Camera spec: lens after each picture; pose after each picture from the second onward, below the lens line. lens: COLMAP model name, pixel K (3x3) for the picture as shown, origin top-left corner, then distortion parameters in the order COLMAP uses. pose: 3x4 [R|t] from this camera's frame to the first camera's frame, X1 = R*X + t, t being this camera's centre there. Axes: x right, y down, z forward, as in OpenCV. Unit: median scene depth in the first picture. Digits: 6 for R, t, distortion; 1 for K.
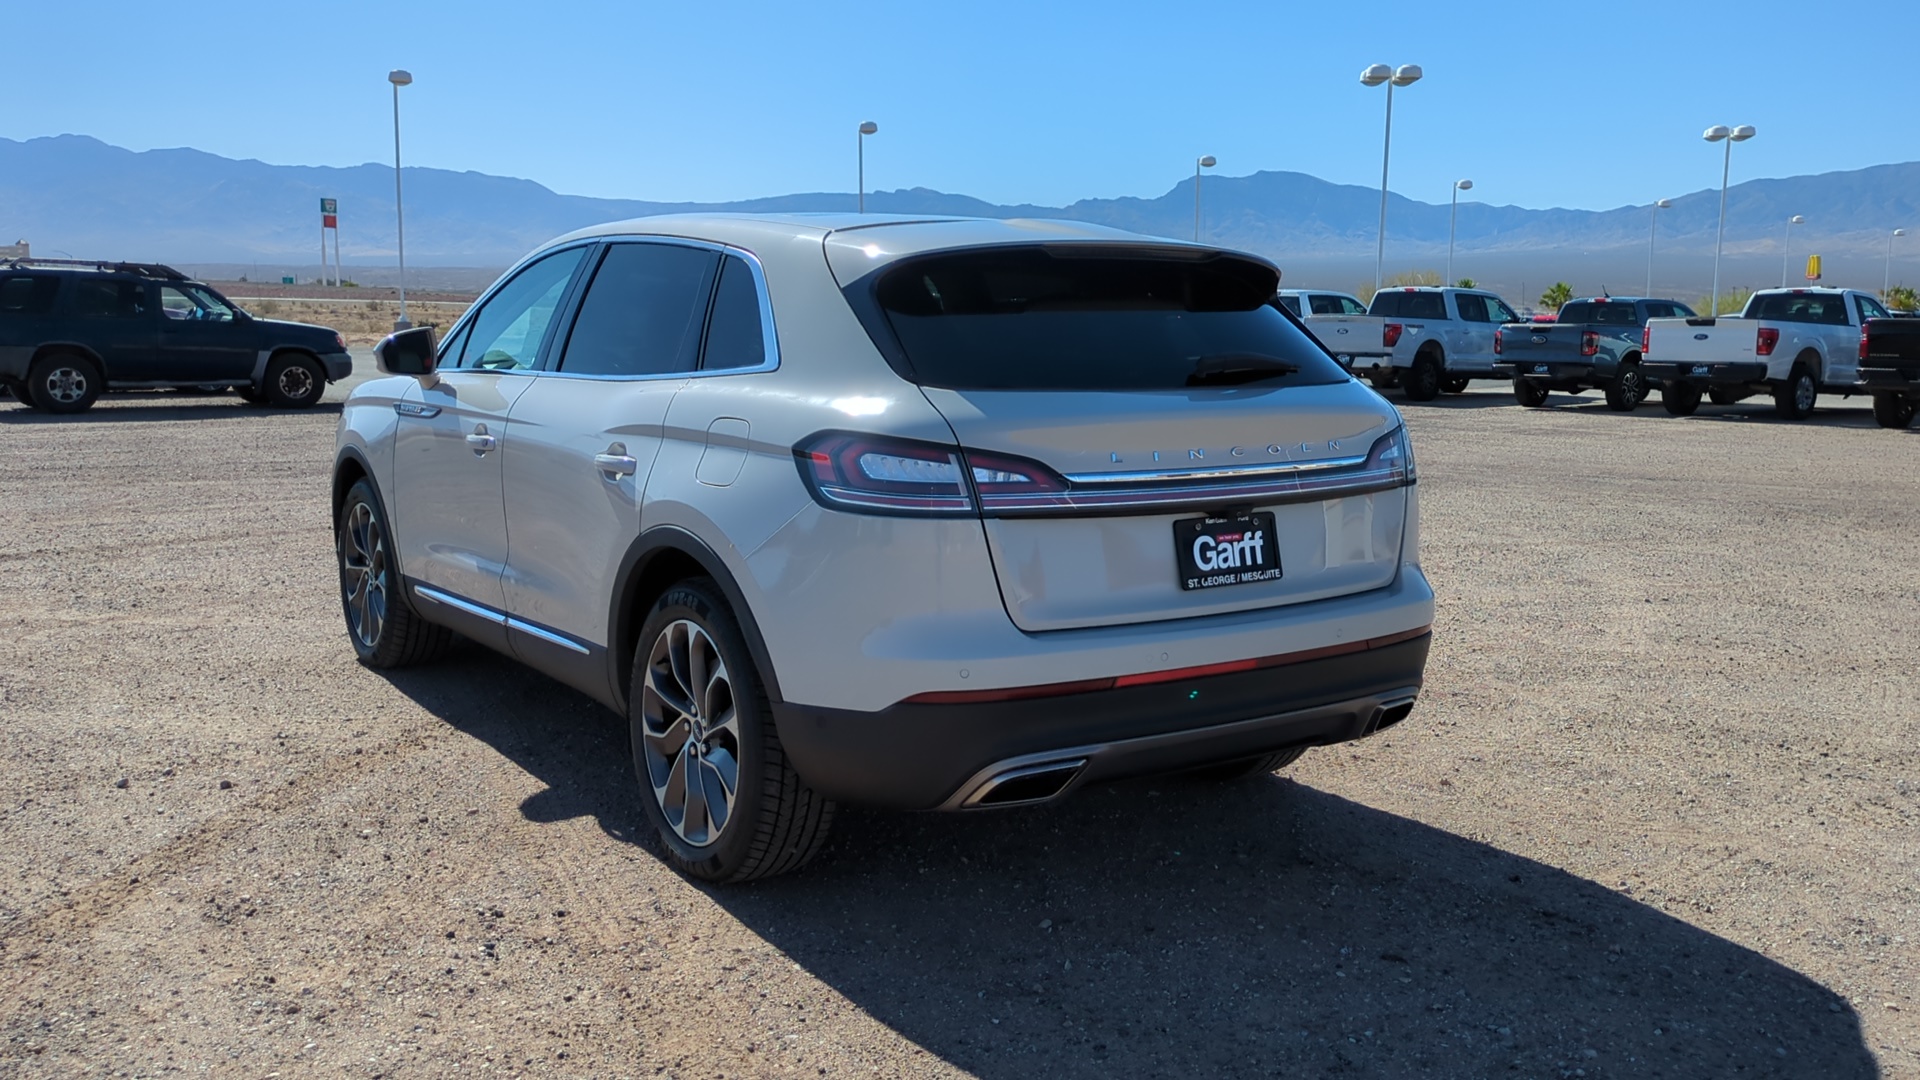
lens RADIAL K [[1640.2, 0, 989.8], [0, 1640.2, 537.5], [0, 0, 1]] dist [0.051876, -0.057327]
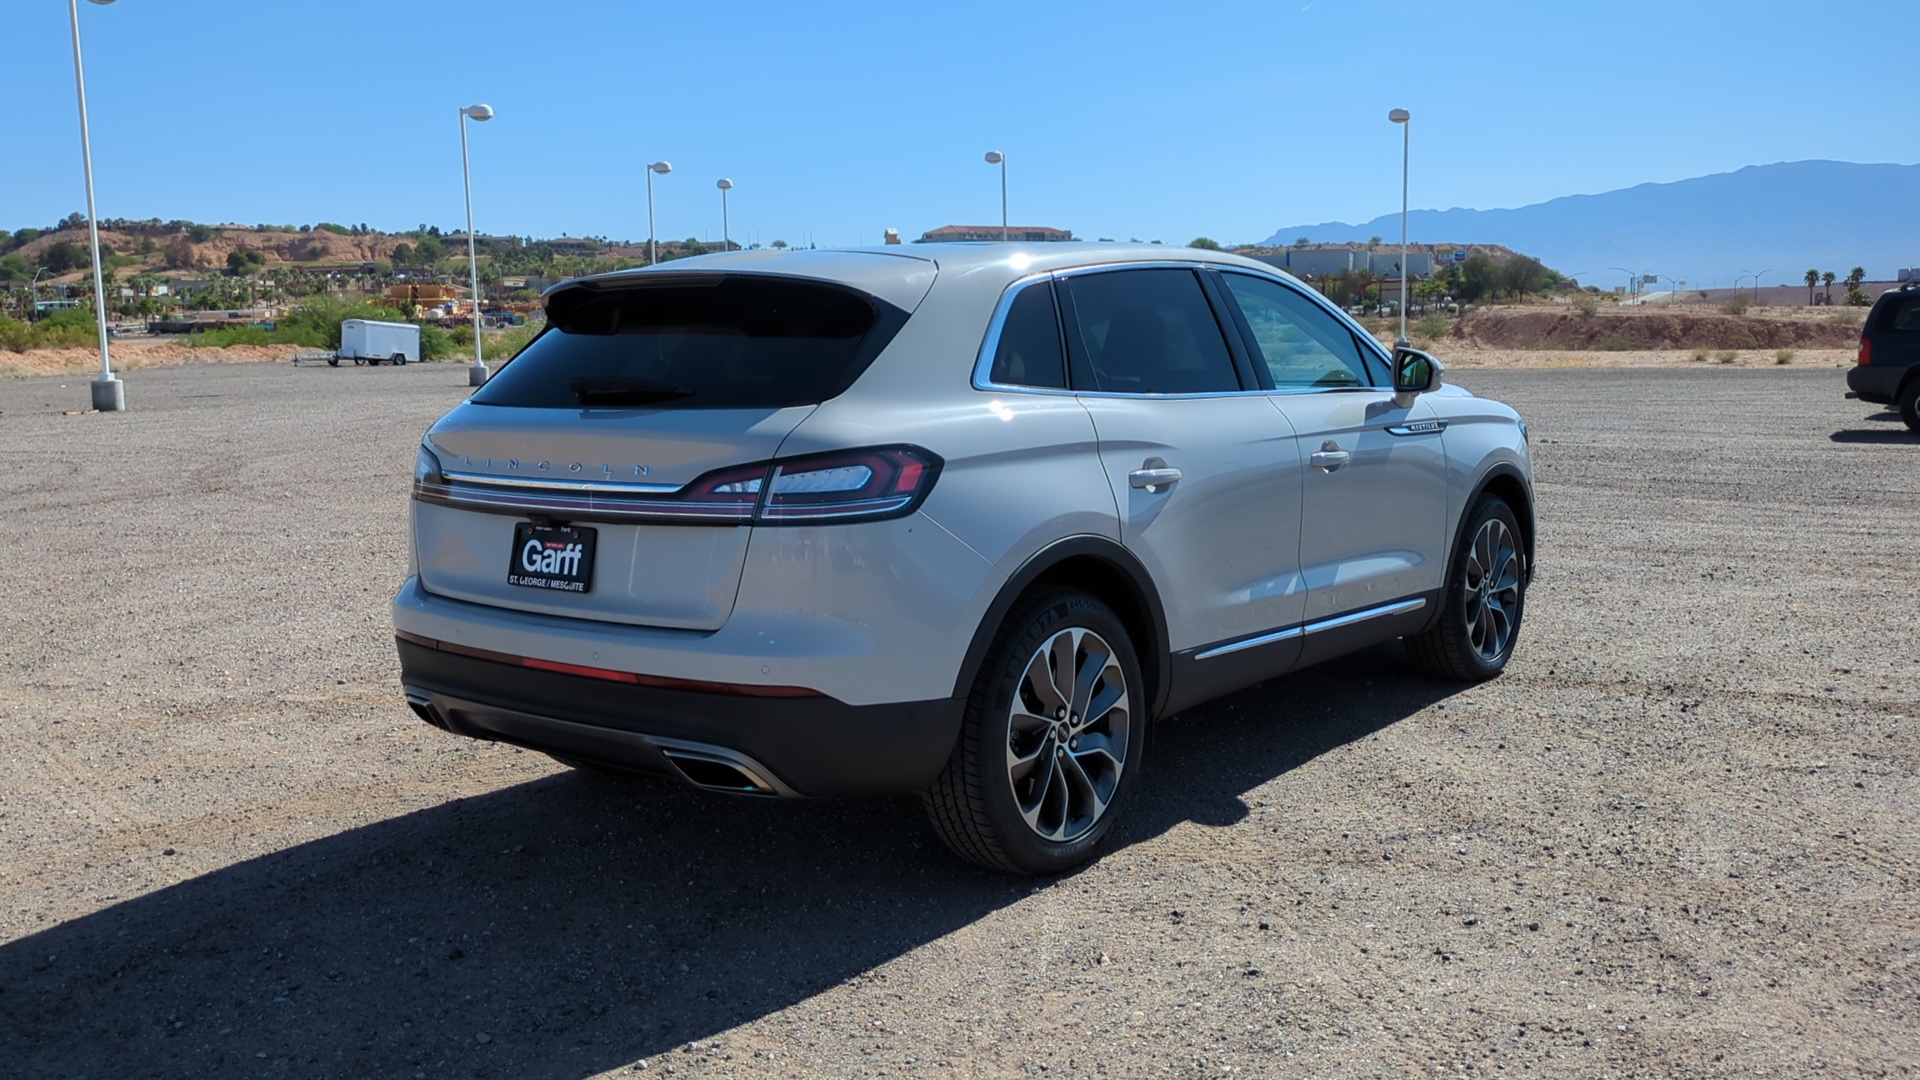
lens RADIAL K [[1640.2, 0, 979.9], [0, 1640.2, 548.5], [0, 0, 1]] dist [0.051876, -0.057327]
pose [[0.289243, 0.104830, -0.951498, 1.264652], [-0.109732, 0.991064, 0.075832, -0.111507], [0.950946, 0.082476, 0.298162, 0.951771]]
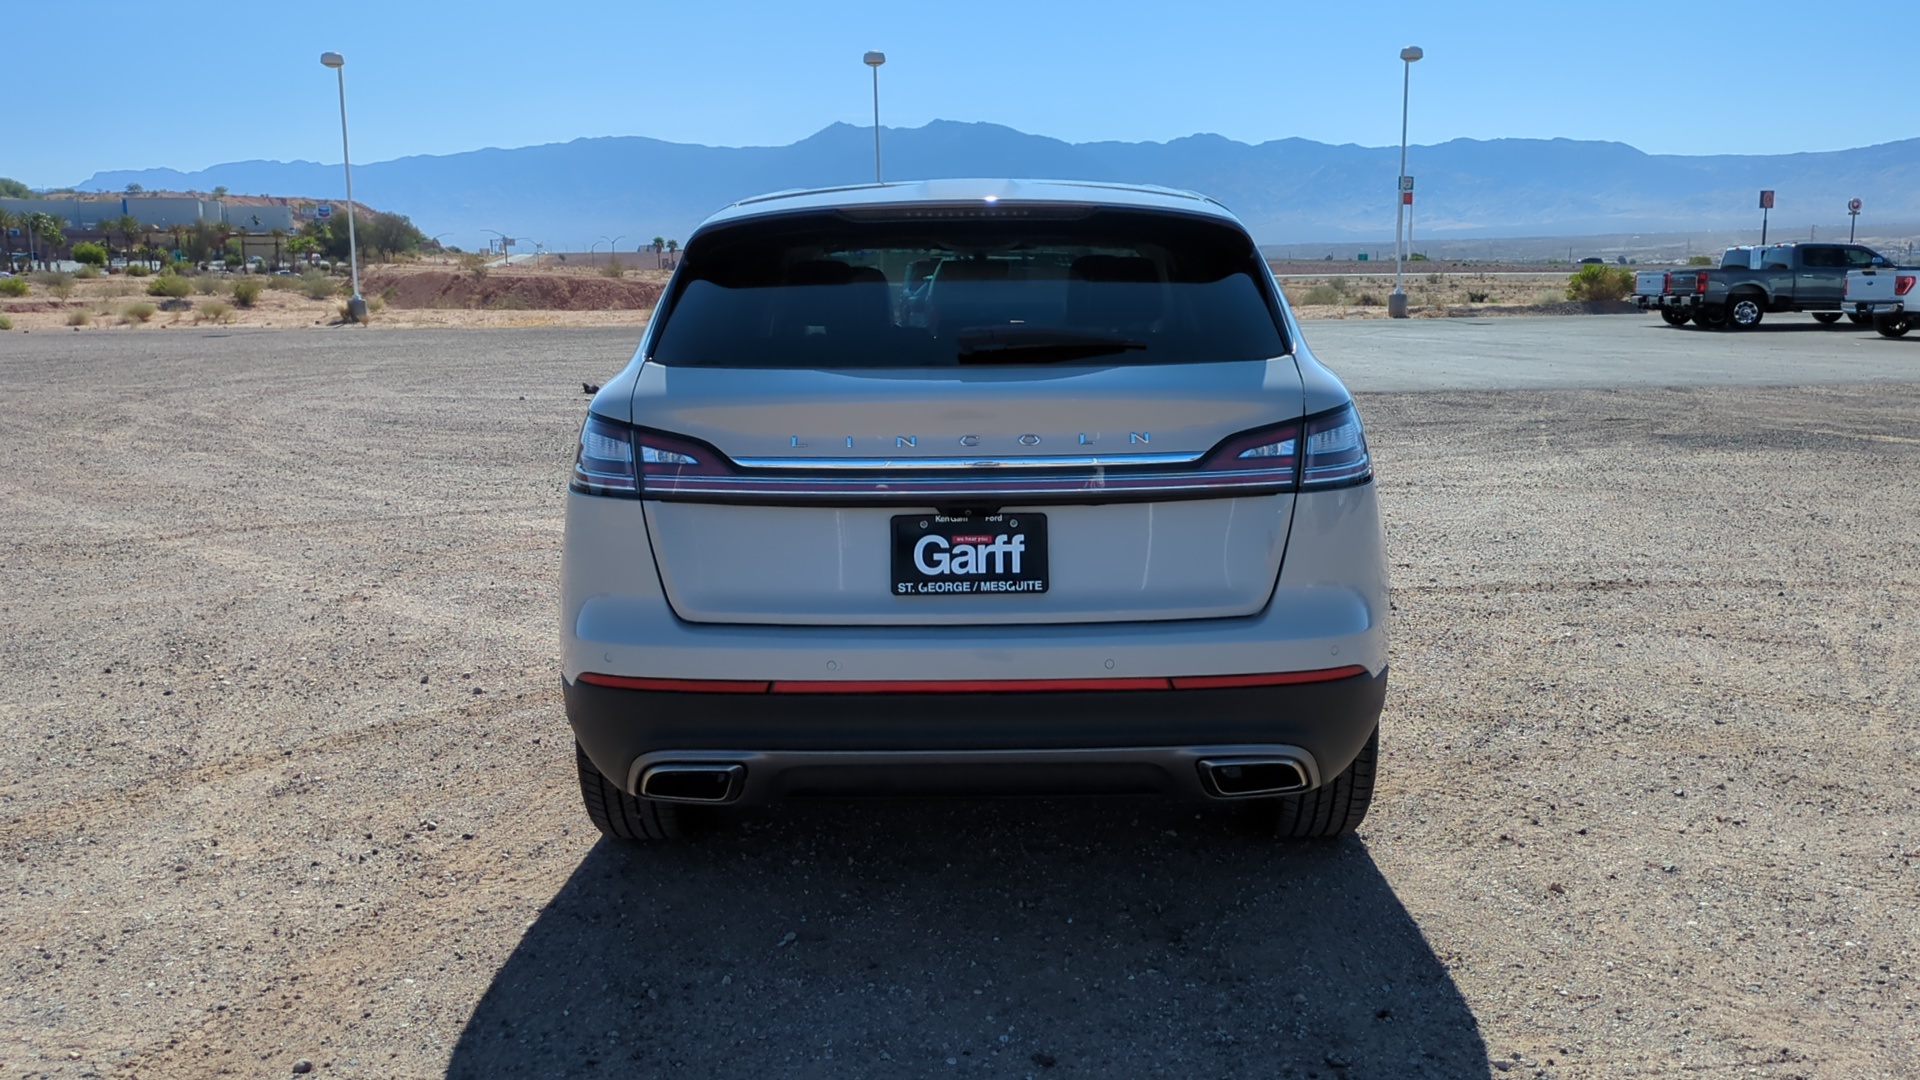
lens RADIAL K [[1640.2, 0, 965.5], [0, 1640.2, 533.5], [0, 0, 1]] dist [0.051876, -0.057327]
pose [[0.815019, 0.067319, -0.575510, 0.647010], [-0.058631, 0.997712, 0.033673, -0.032337], [0.576460, 0.006298, 0.817101, 0.292518]]
